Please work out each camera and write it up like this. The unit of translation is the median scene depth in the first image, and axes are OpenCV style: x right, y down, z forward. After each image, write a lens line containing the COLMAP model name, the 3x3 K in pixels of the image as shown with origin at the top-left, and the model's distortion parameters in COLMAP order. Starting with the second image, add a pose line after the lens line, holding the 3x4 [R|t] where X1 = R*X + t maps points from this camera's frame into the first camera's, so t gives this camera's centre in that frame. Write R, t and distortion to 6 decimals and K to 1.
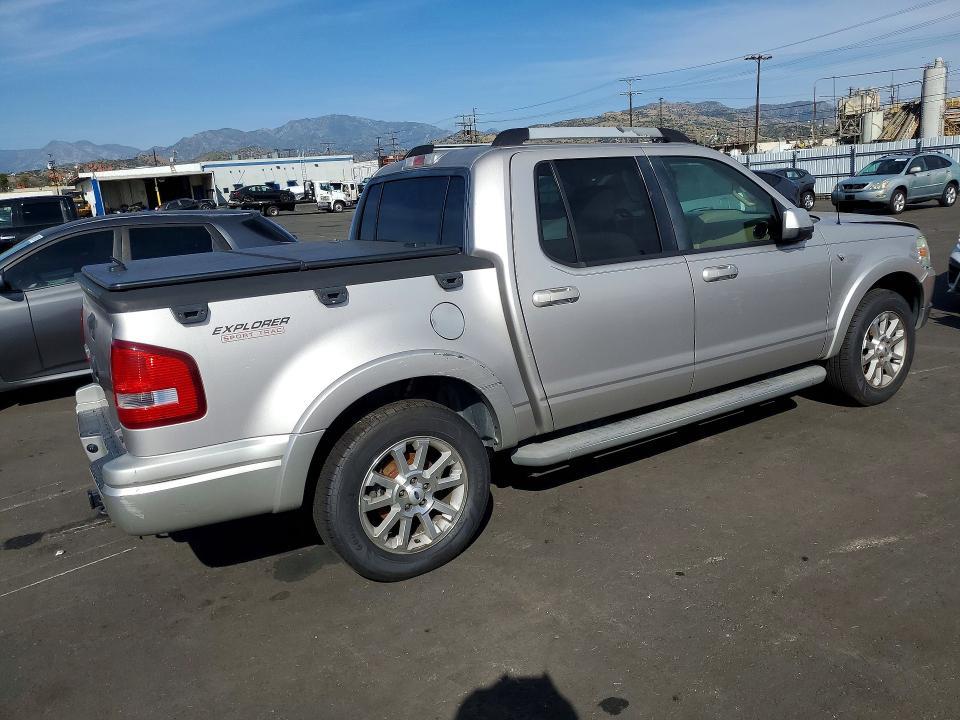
lens RADIAL K [[733.0, 0, 474.6], [0, 733.0, 363.2], [0, 0, 1]] dist [0.010125, 0.008171]
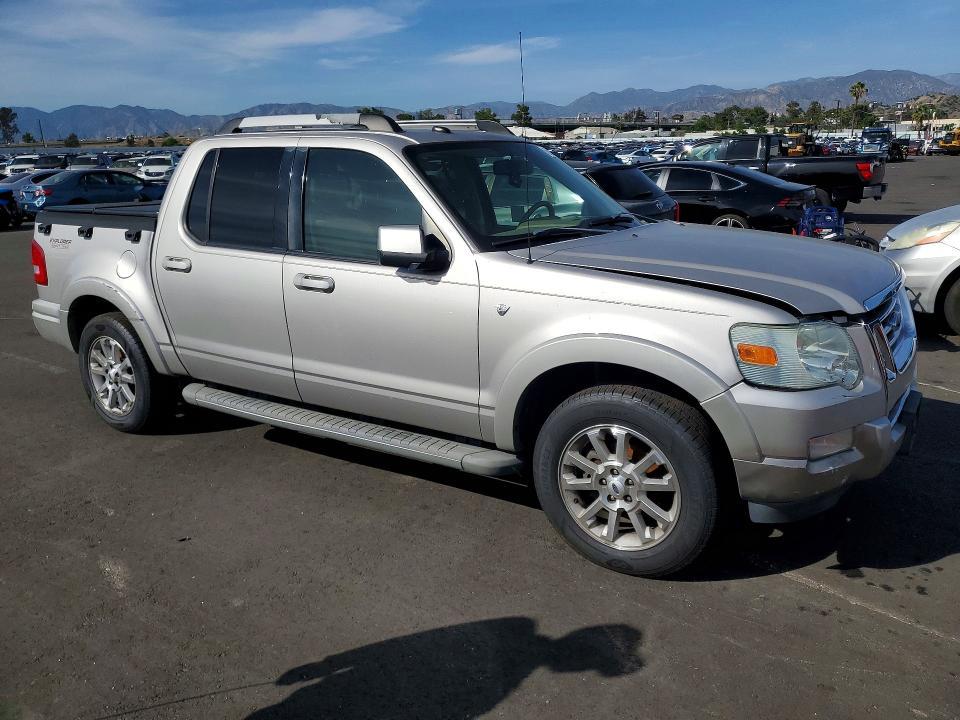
lens RADIAL K [[743.4, 0, 482.0], [0, 743.4, 353.0], [0, 0, 1]] dist [0.007270, 0.015449]
pose [[0.420280, 0.270770, -0.866053, 1.211047], [-0.230258, 0.955023, 0.186846, -0.252467], [0.877694, 0.120888, 0.463724, 0.768039]]
